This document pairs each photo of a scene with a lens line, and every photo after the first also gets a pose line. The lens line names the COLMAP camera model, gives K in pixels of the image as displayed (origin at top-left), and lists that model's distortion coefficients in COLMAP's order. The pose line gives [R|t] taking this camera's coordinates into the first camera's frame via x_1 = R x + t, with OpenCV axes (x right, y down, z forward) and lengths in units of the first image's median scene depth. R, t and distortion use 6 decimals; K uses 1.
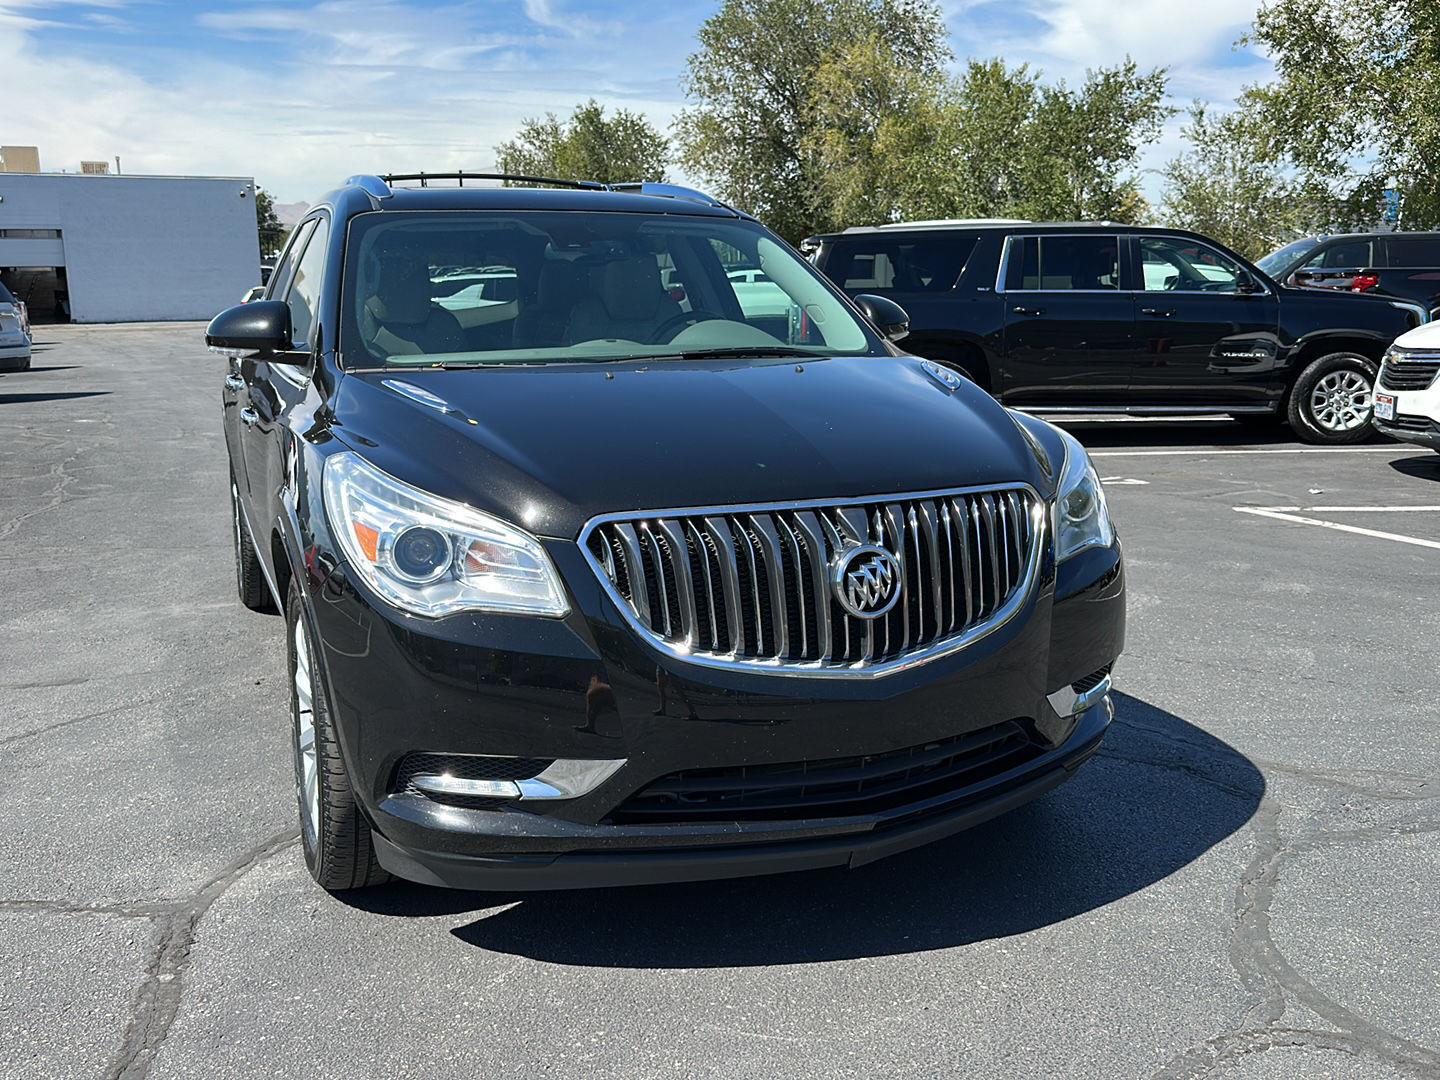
lens RADIAL K [[1284.1, 0, 719.4], [0, 1284.1, 550.6], [0, 0, 1]] dist [0.124277, -0.246973]
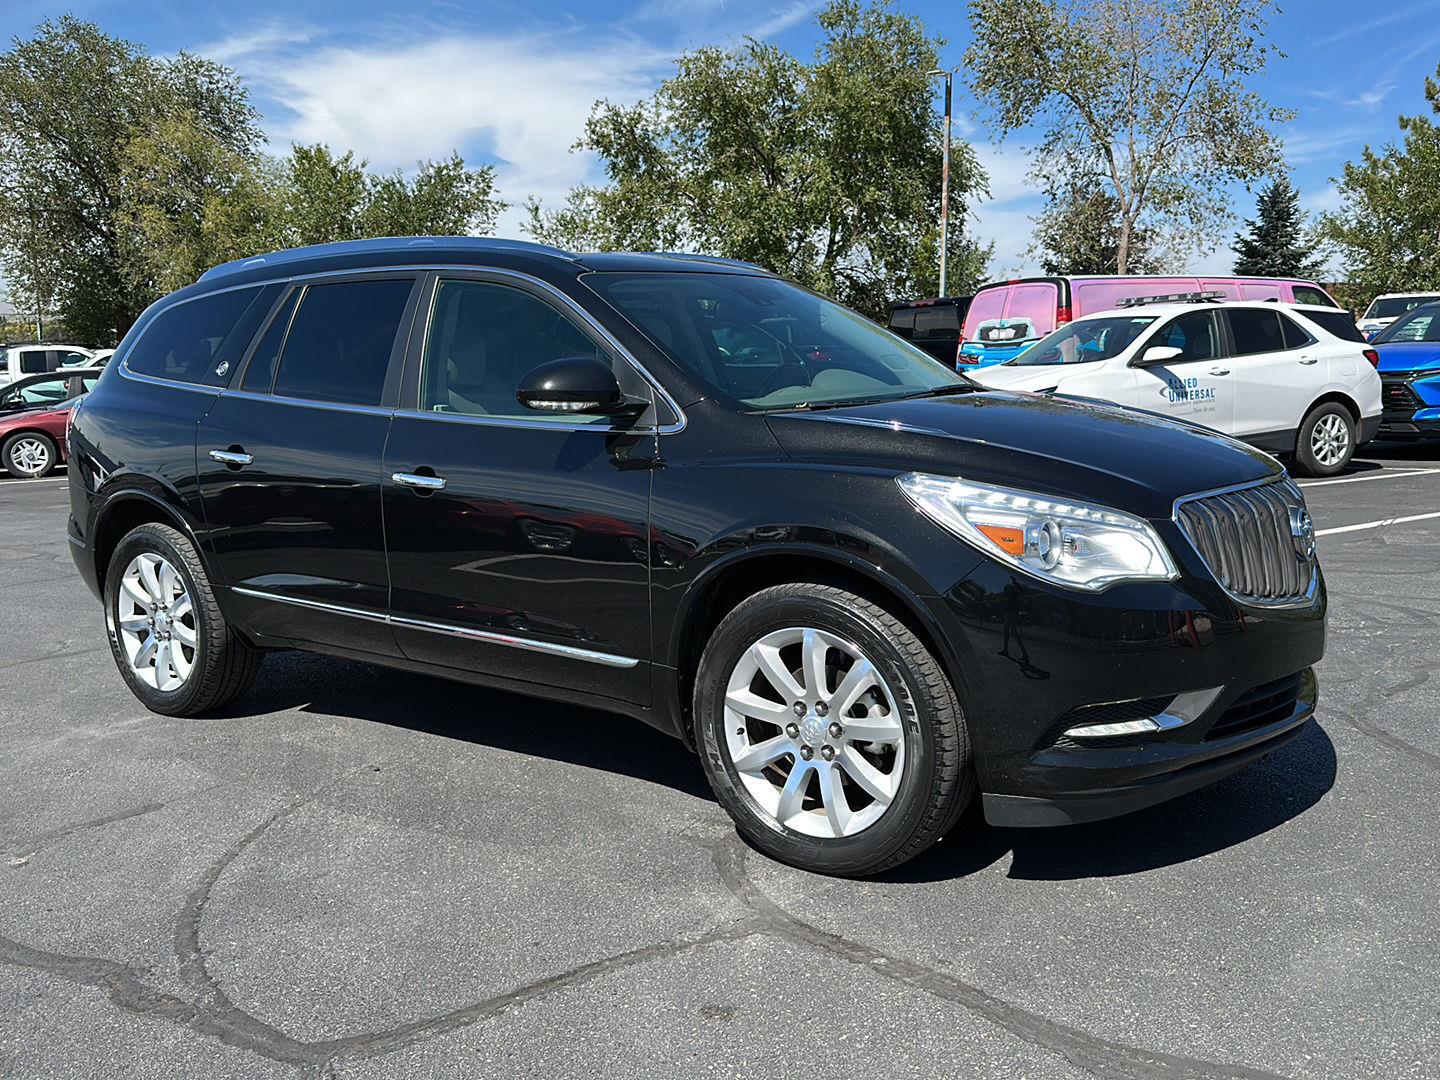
lens RADIAL K [[1284.1, 0, 719.4], [0, 1284.1, 550.6], [0, 0, 1]] dist [0.124277, -0.246973]
pose [[0.860242, -0.090074, 0.501866, -0.075909], [0.121210, 0.992183, -0.029688, 0.000479], [-0.495269, 0.086370, 0.864436, 0.007786]]
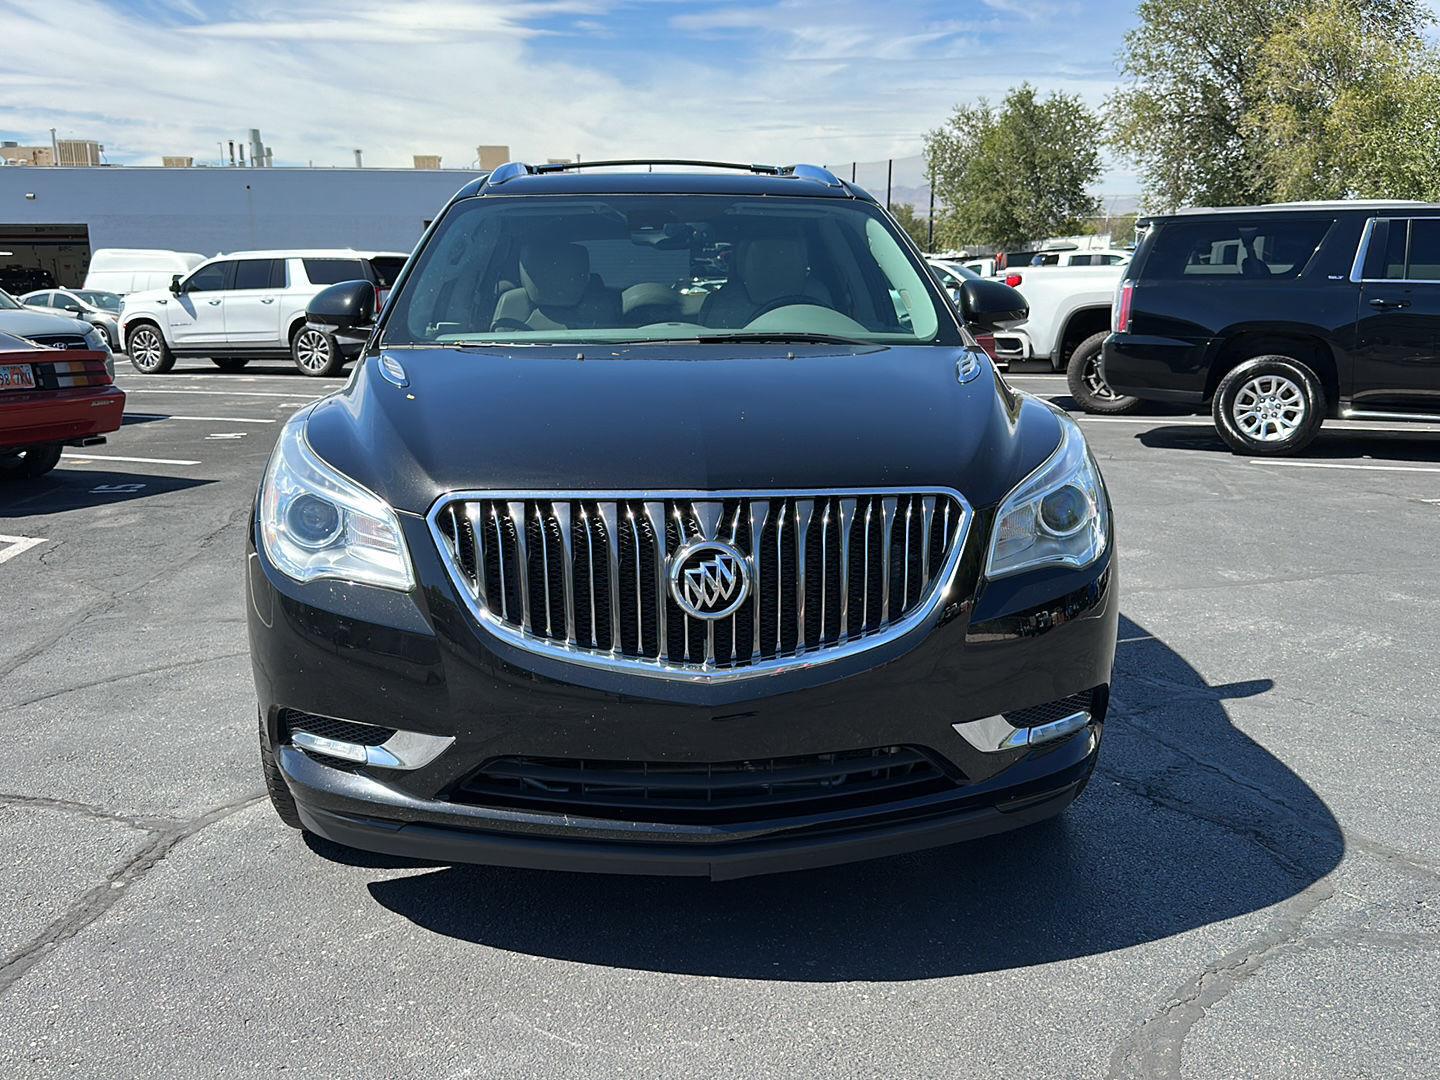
lens RADIAL K [[1294.2, 0, 720.5], [0, 1294.2, 539.0], [0, 0, 1]] dist [0.101512, -0.209482]
pose [[0.948159, 0.069837, -0.310029, 0.028257], [-0.070107, 0.997486, 0.010286, -0.001136], [0.309968, 0.011983, 0.950672, 0.006625]]
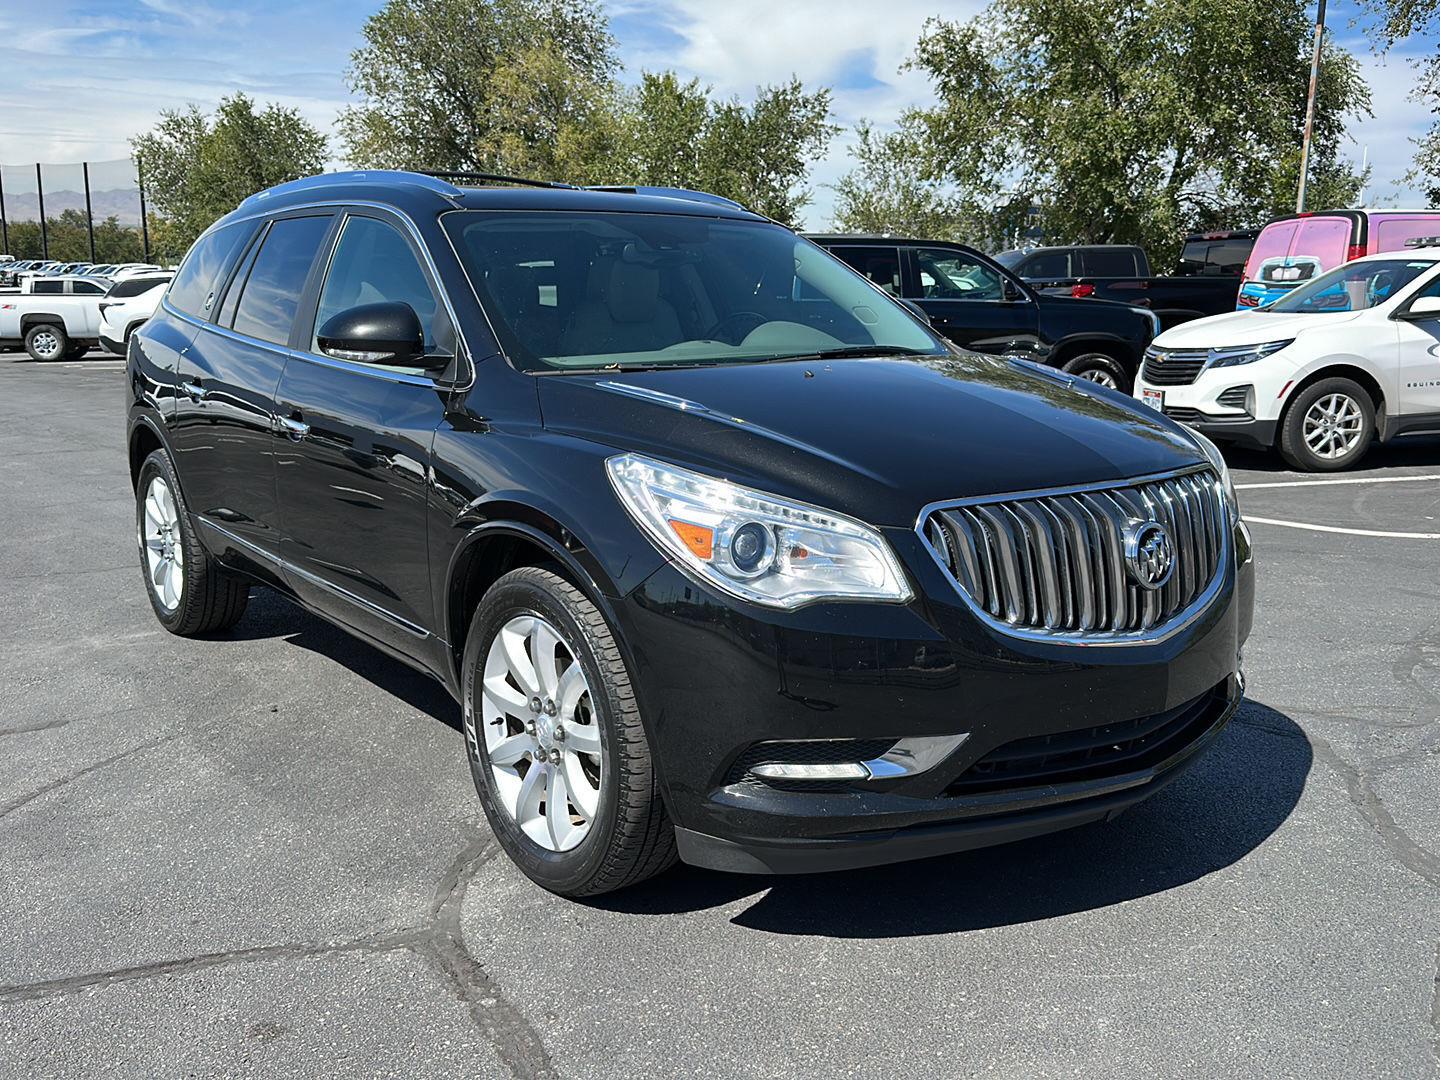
lens RADIAL K [[1284.1, 0, 719.4], [0, 1284.1, 550.6], [0, 0, 1]] dist [0.124277, -0.246973]
pose [[0.966331, -0.045386, 0.253267, -0.035282], [0.046453, 0.998919, 0.001769, 0.000079], [-0.253073, 0.010056, 0.967395, 0.001653]]
